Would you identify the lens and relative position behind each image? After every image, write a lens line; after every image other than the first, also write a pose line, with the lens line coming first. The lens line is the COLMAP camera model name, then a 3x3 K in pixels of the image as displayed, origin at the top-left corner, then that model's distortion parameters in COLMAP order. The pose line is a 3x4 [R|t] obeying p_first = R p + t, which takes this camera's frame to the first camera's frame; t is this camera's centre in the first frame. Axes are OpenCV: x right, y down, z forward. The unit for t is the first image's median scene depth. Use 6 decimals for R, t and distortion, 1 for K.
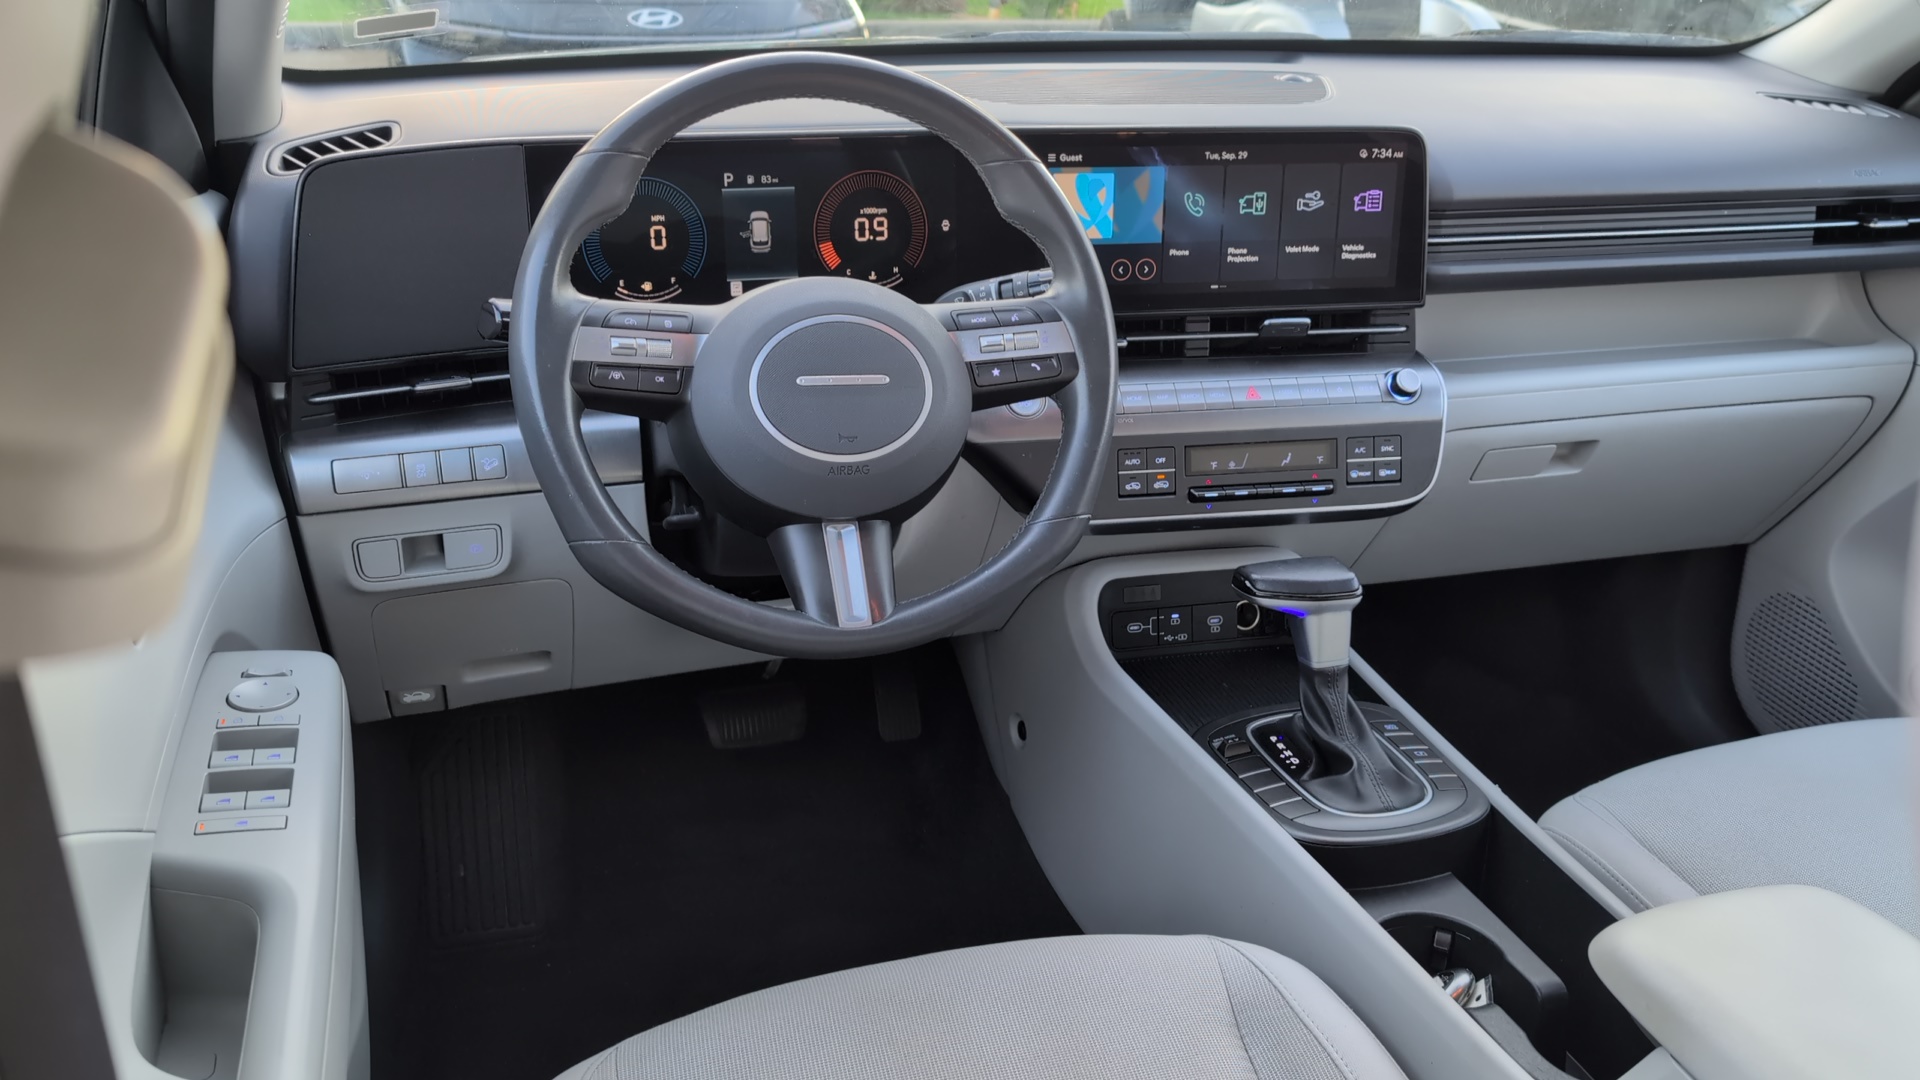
lens RADIAL K [[1587.4, 0, 960.0], [0, 1587.4, 540.0], [0, 0, 1]] dist [0.068398, -0.002700]
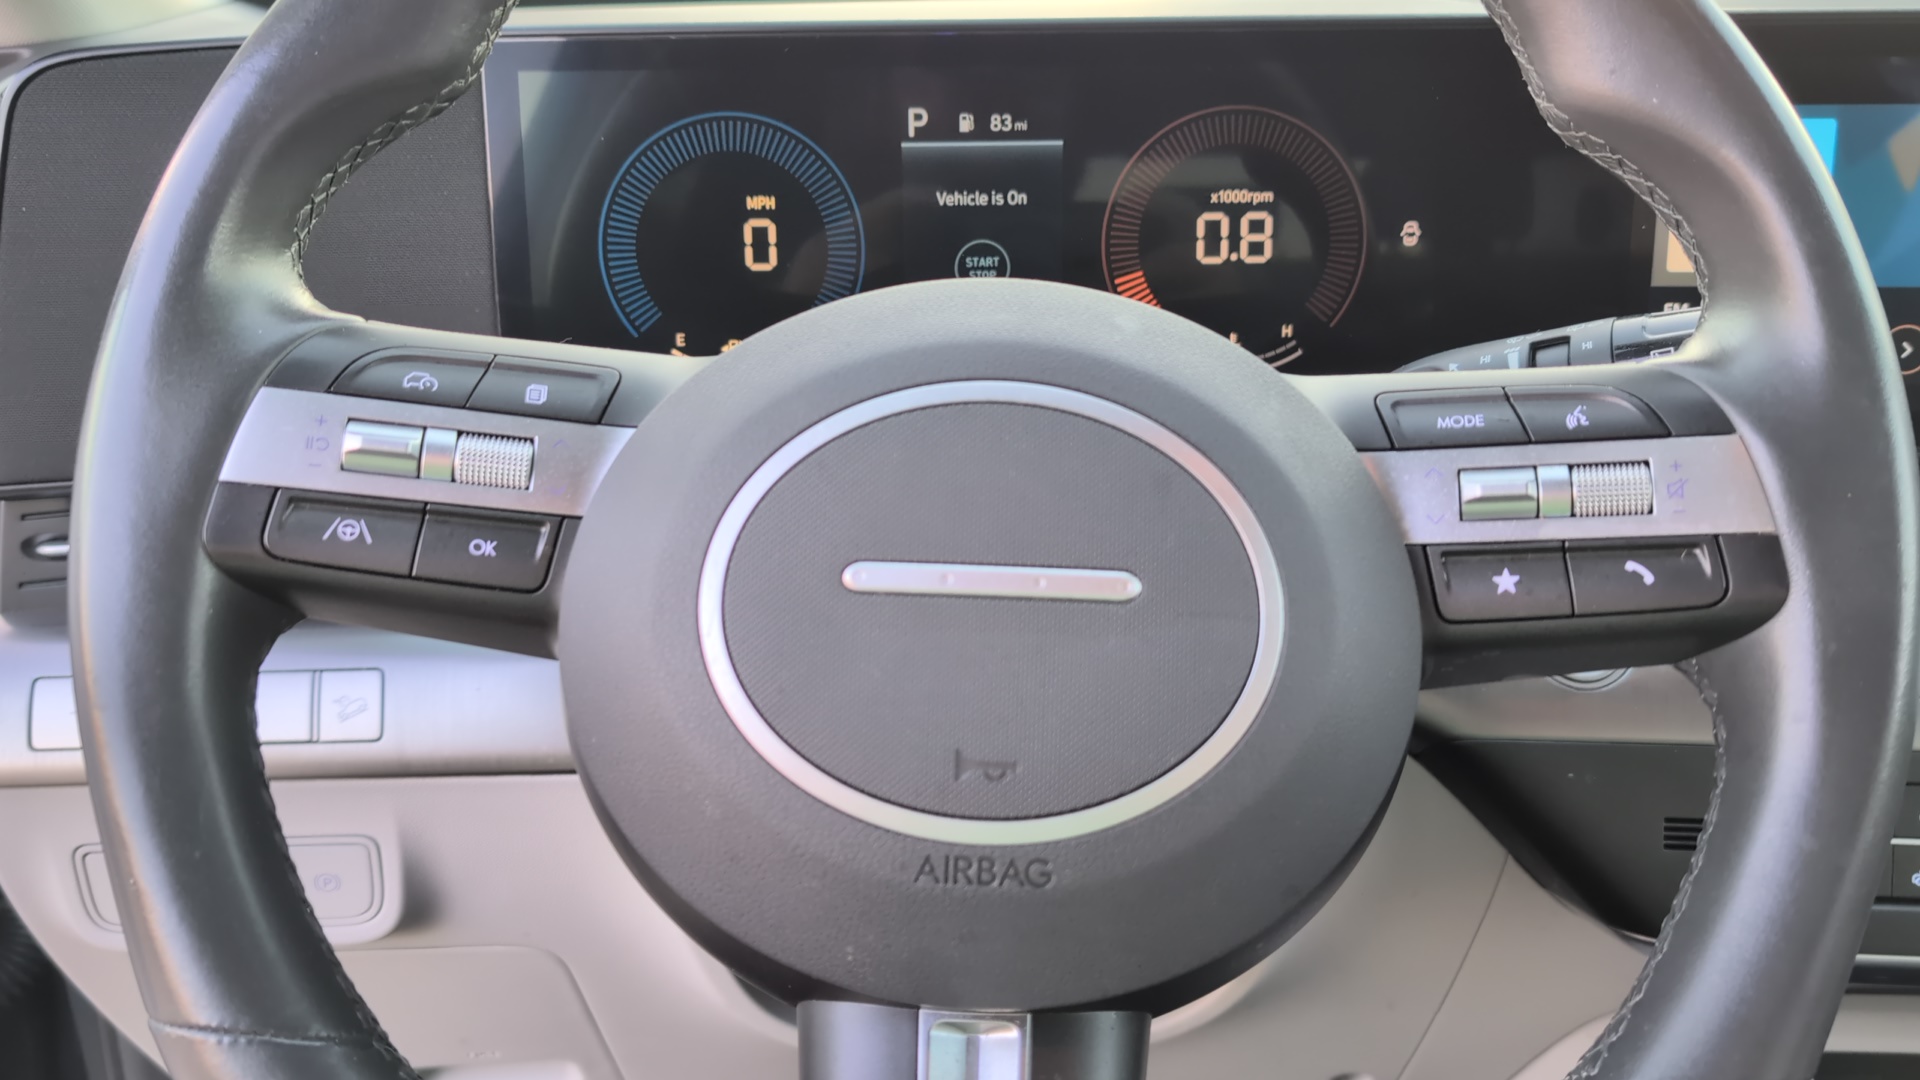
lens RADIAL K [[1578.8, 0, 960.0], [0, 1578.8, 540.0], [0, 0, 1]] dist [0.023063, -0.010996]
pose [[0.947204, 0.053610, -0.316116, 0.015191], [-0.085751, 0.992365, -0.088647, -0.061168], [0.308951, 0.111074, 0.944570, 0.532862]]
